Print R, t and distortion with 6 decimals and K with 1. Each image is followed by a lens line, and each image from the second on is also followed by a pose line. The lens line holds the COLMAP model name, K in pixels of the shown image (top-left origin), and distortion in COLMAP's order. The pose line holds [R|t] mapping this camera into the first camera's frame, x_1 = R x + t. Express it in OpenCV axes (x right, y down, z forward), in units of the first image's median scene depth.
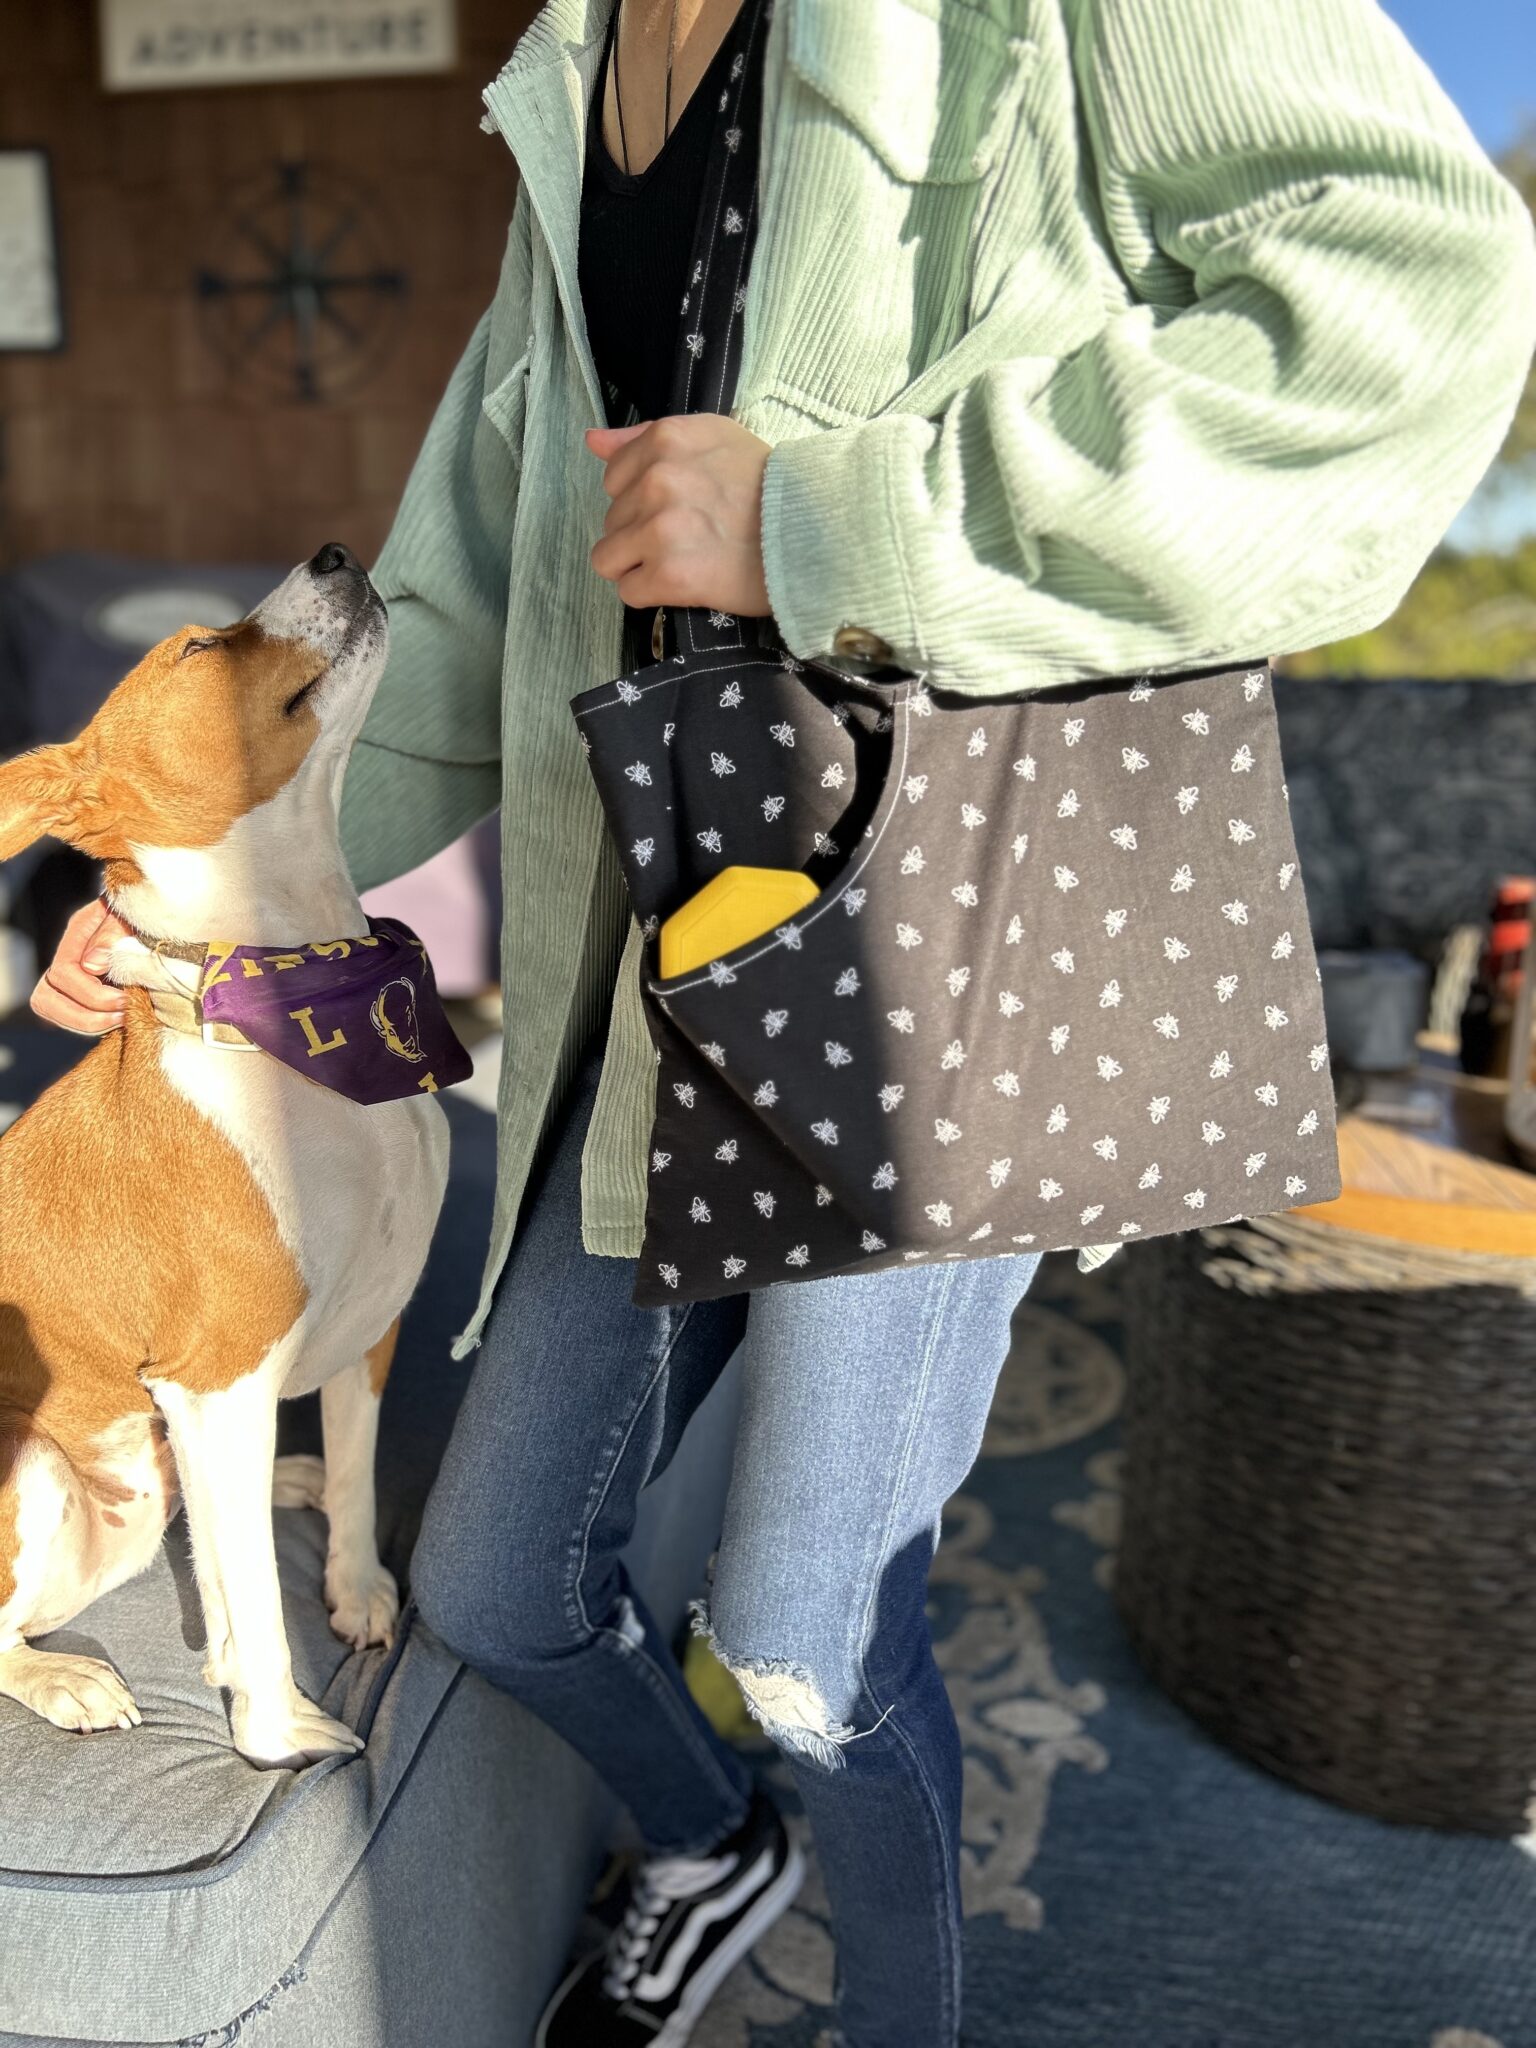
lens RADIAL K [[1555.0, 0, 768.0], [0, 1555.0, 1024.0], [0, 0, 1]] dist [0.023246, -0.028381]
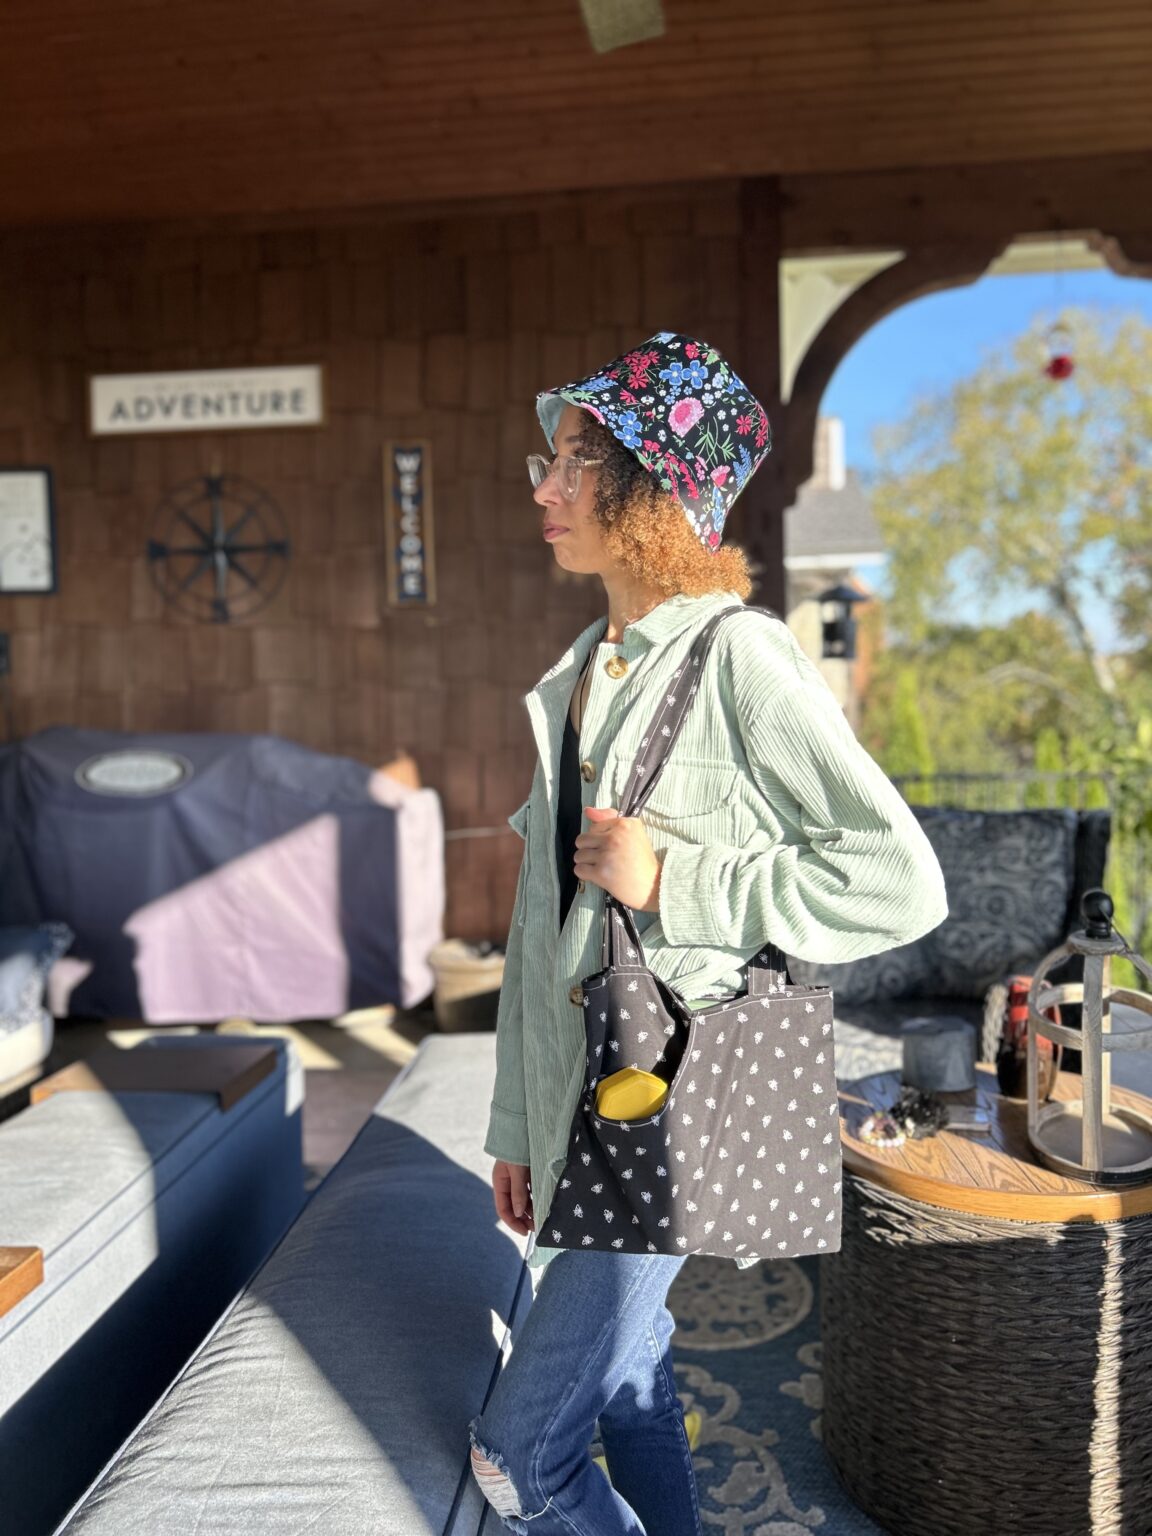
lens RADIAL K [[1166.3, 0, 576.0], [0, 1166.3, 768.0], [0, 0, 1]] dist [0.023246, -0.028381]
pose [[0.996871, -0.033570, 0.071563, -0.097075], [0.045619, 0.983684, -0.174027, -0.119837], [-0.064553, 0.176747, 0.982137, -0.287057]]
